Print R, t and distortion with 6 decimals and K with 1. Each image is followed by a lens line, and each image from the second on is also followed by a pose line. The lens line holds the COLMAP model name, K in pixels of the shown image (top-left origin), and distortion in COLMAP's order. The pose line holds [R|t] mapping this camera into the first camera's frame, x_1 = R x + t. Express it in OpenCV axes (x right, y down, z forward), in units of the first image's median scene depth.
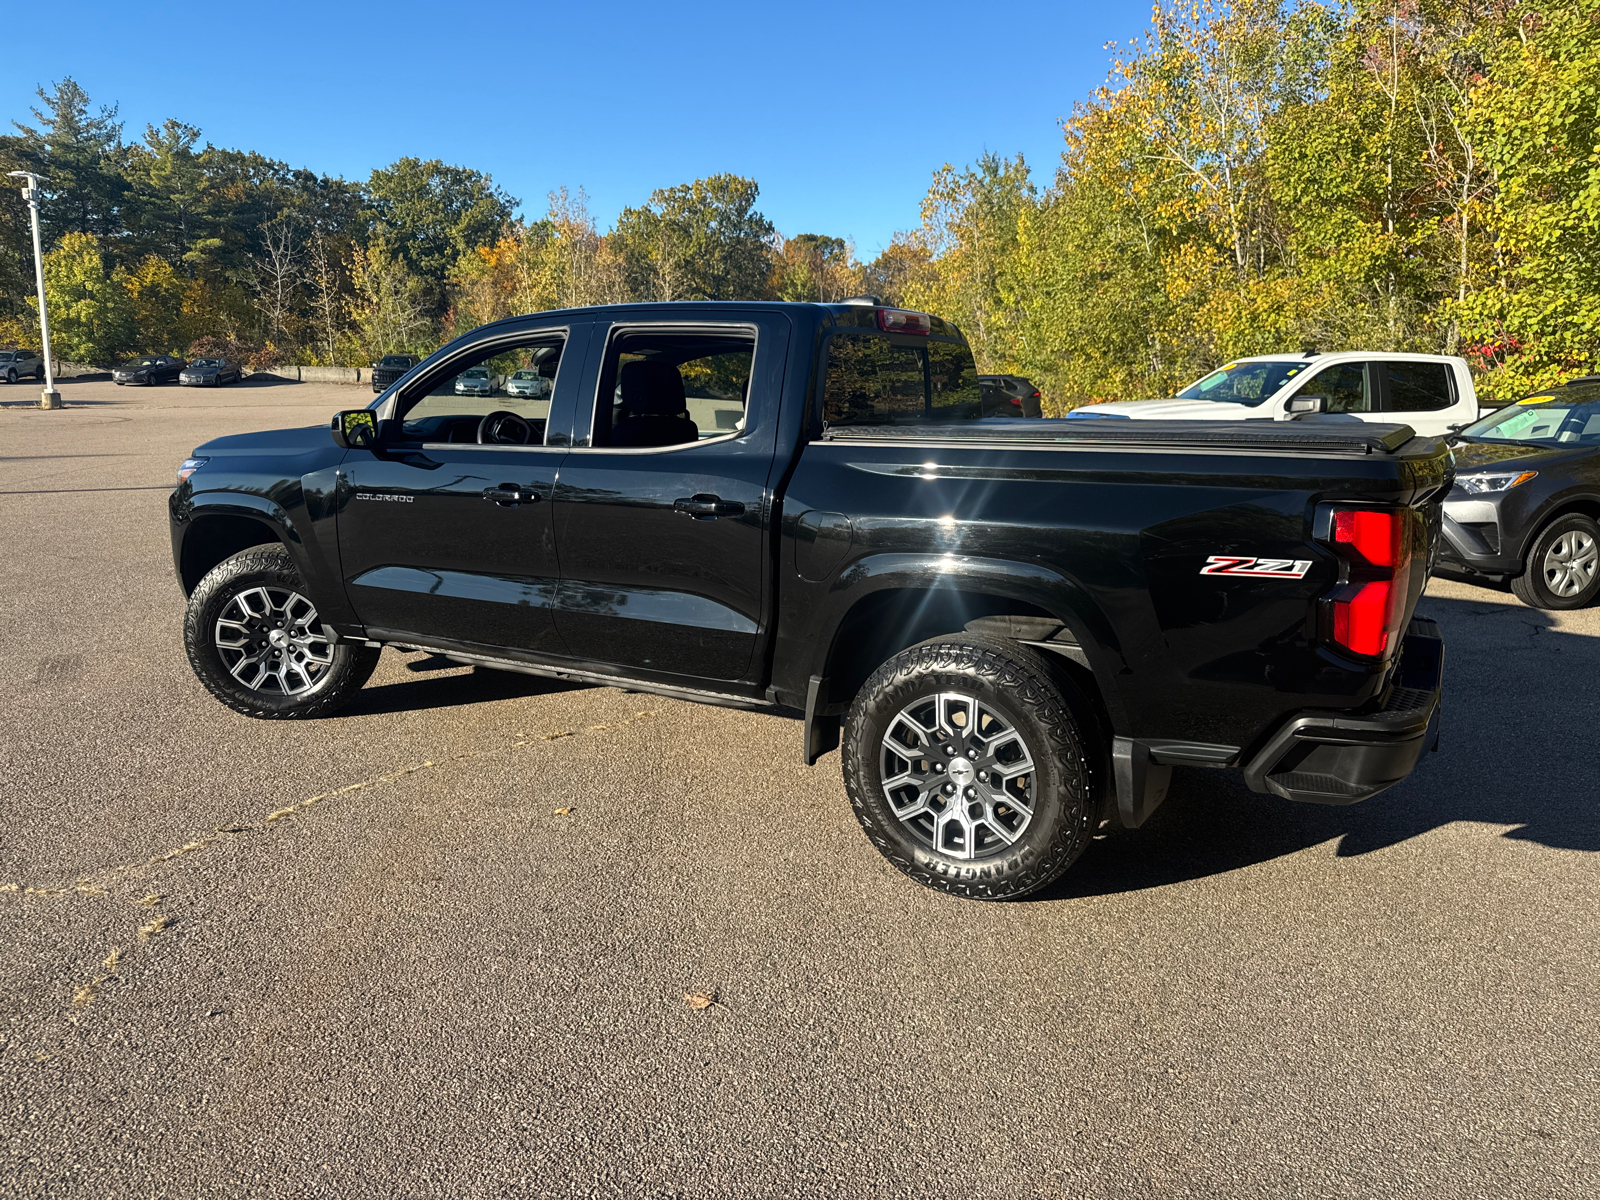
lens RADIAL K [[1154.0, 0, 801.8], [0, 1154.0, 589.1], [0, 0, 1]] dist [0.042555, -0.053547]
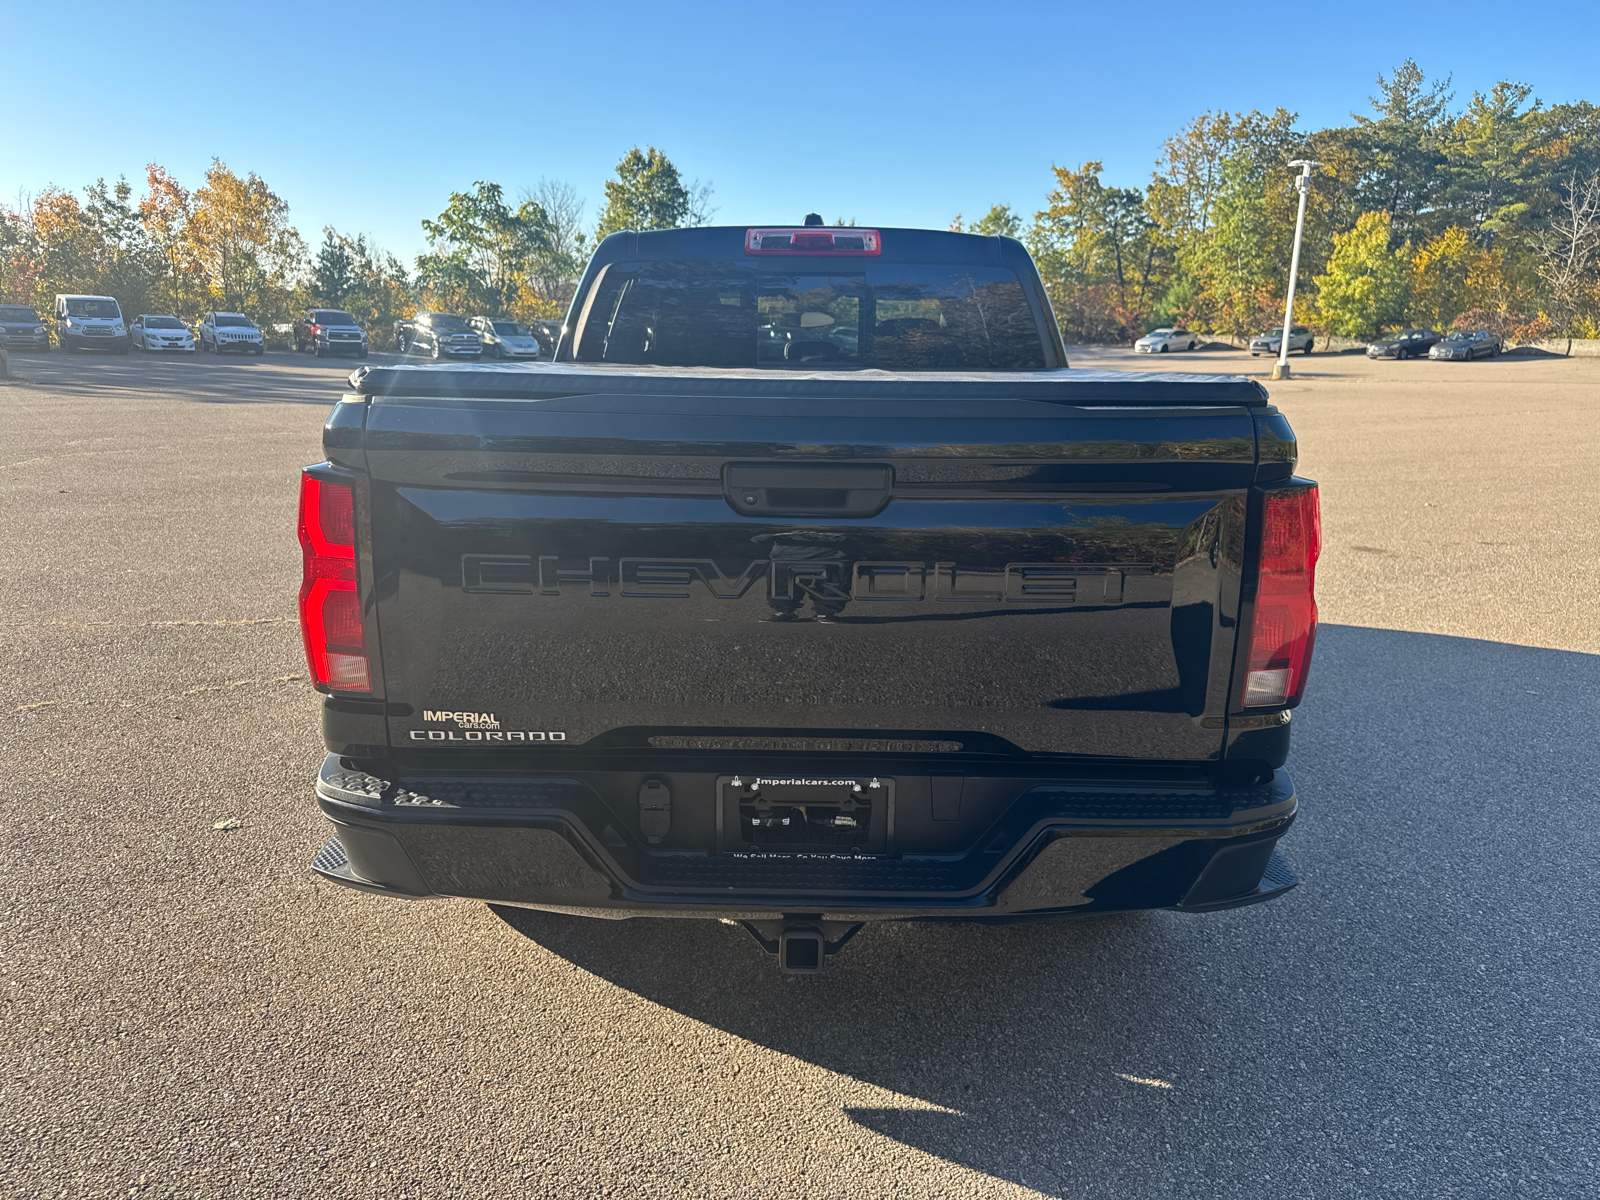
lens RADIAL K [[1181.4, 0, 794.2], [0, 1181.4, 571.8], [0, 0, 1]] dist [0.000707, -0.001912]
pose [[0.506997, 0.156394, -0.847640, 0.058186], [-0.154632, 0.983950, 0.089054, -0.005454], [0.847964, 0.085922, 0.523044, 0.041290]]
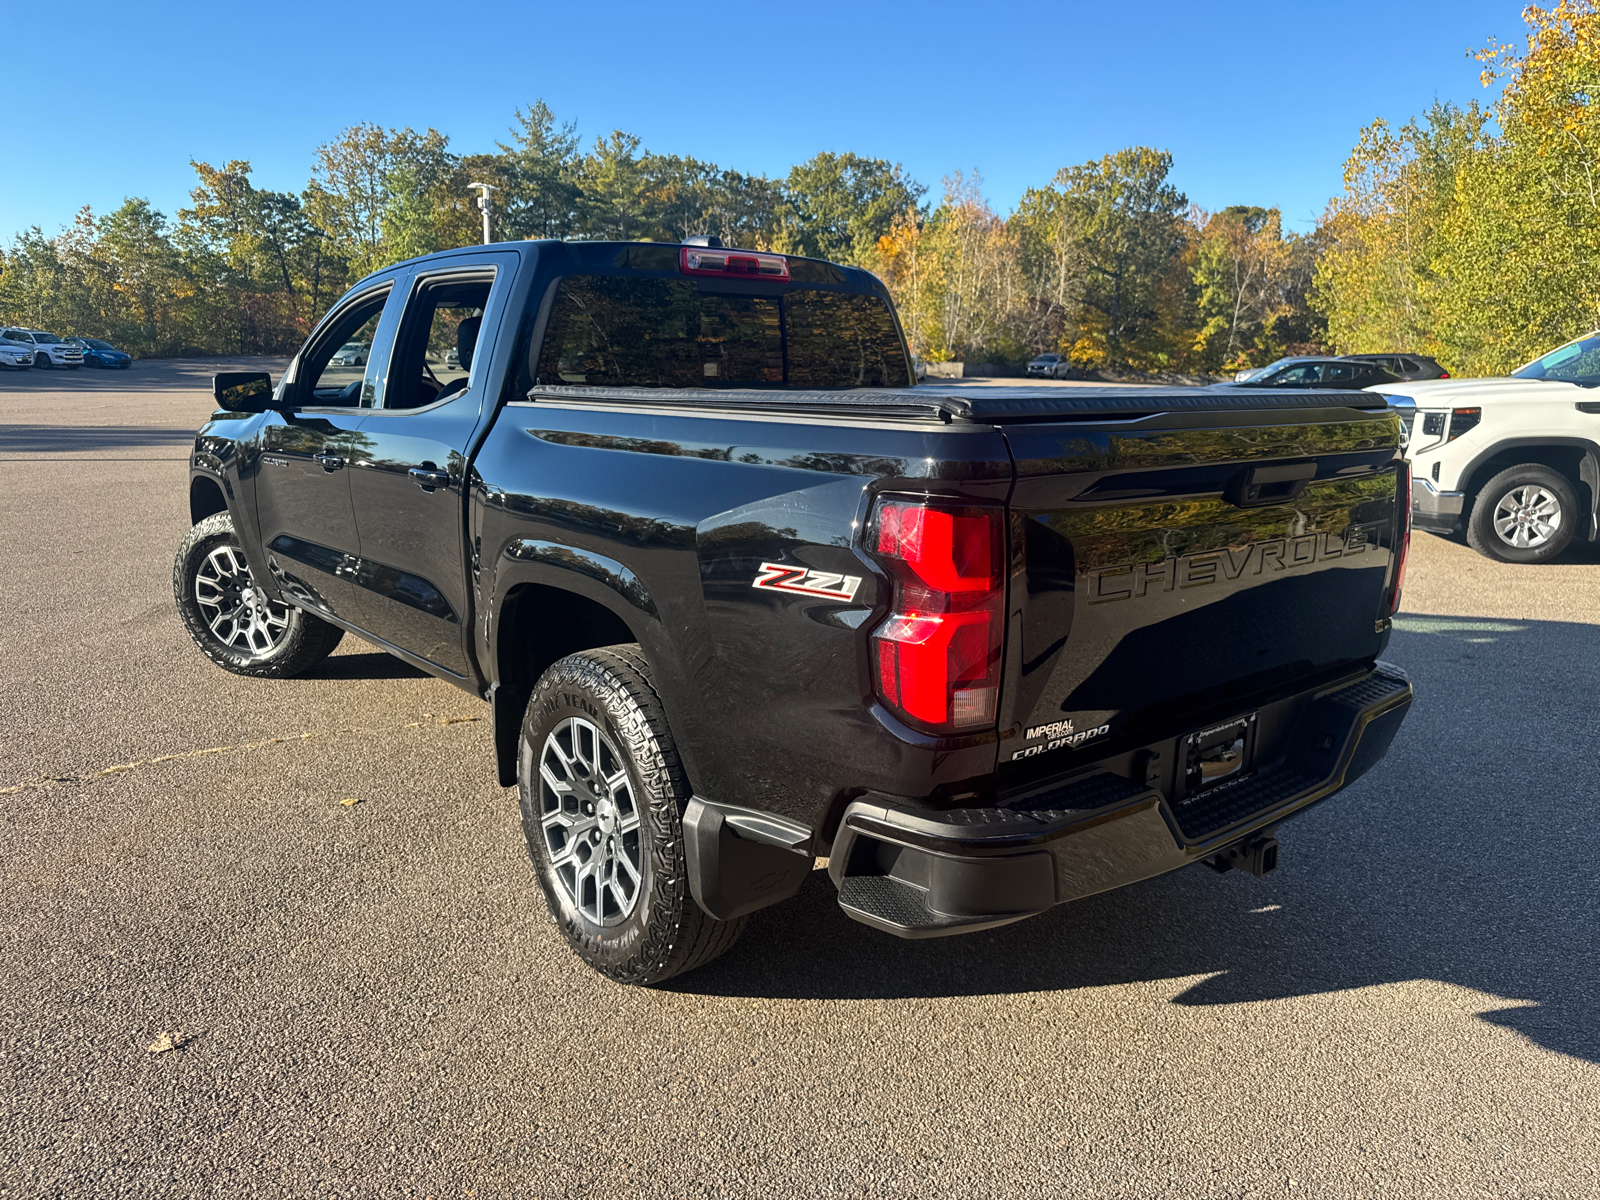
lens RADIAL K [[1154.0, 0, 801.8], [0, 1154.0, 589.1], [0, 0, 1]] dist [0.042555, -0.053547]
pose [[0.939482, 0.063026, -0.336752, 0.030290], [-0.059001, 0.998011, 0.022181, -0.001449], [0.337480, -0.000970, 0.941332, 0.016779]]
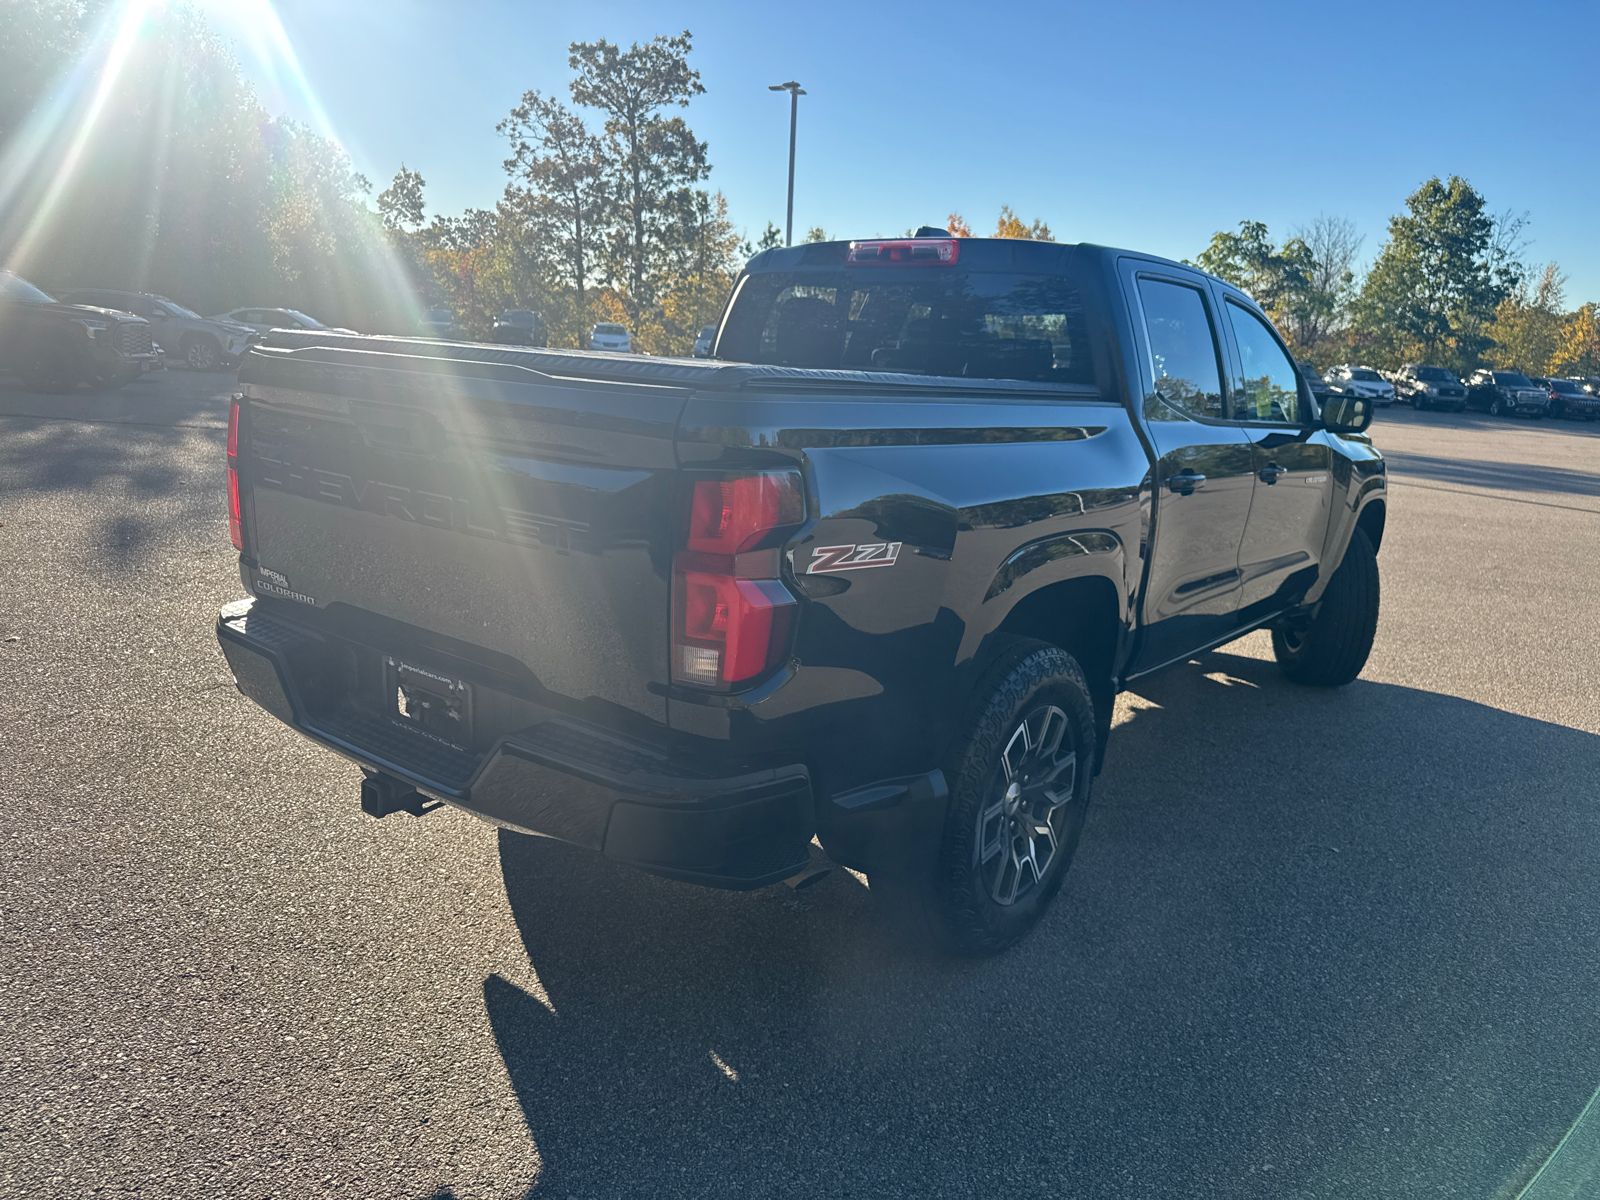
lens RADIAL K [[1144.8, 0, 804.6], [0, 1144.8, 577.8], [0, 0, 1]] dist [0.038868, -0.004643]
pose [[-0.119453, 0.170801, -0.978038, 0.068062], [-0.237869, 0.951478, 0.195215, -0.010829], [0.963924, 0.255964, -0.073028, 0.074635]]
